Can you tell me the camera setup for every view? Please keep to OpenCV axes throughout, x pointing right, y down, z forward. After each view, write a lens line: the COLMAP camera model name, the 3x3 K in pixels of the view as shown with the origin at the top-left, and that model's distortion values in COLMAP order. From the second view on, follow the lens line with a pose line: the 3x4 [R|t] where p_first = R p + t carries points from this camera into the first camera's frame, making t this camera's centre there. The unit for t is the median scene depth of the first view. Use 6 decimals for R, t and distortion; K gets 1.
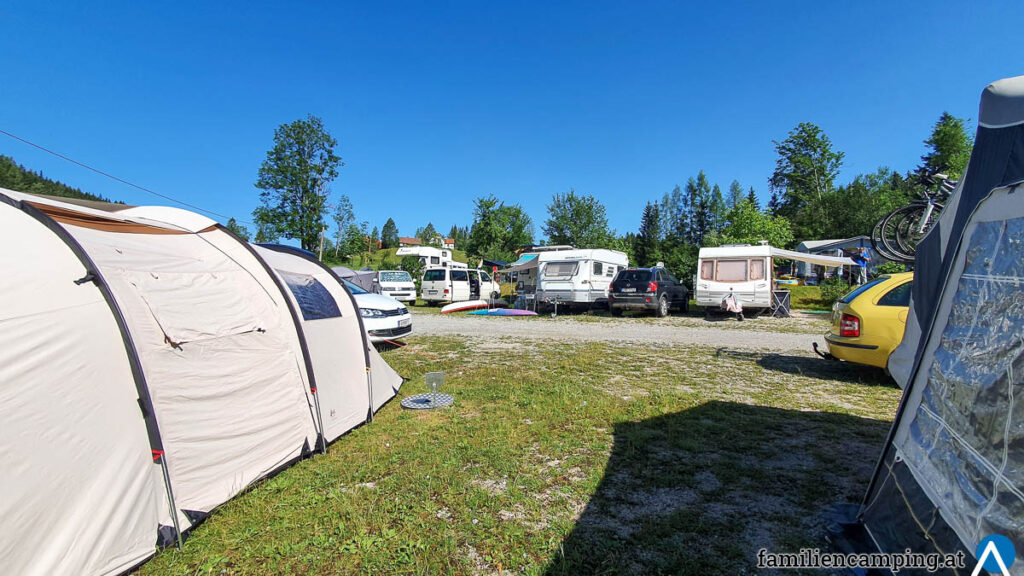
lens RADIAL K [[480.4, 0, 512.0], [0, 480.4, 288.0], [0, 0, 1]] dist [0.002693, 0.000044]
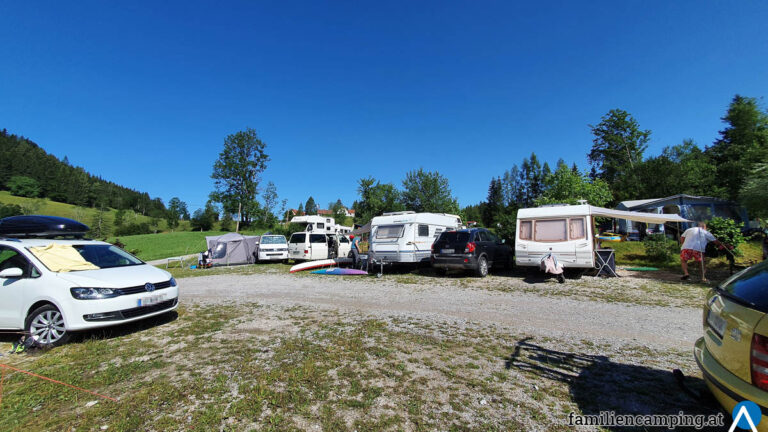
lens RADIAL K [[307.3, 0, 384.0], [0, 307.3, 216.0], [0, 0, 1]] dist [0.001094, 0.000076]
pose [[0.993616, -0.027412, -0.109430, 0.139034], [0.018343, 0.996377, -0.083044, -0.014391], [0.111310, 0.080506, 0.990520, 0.244817]]
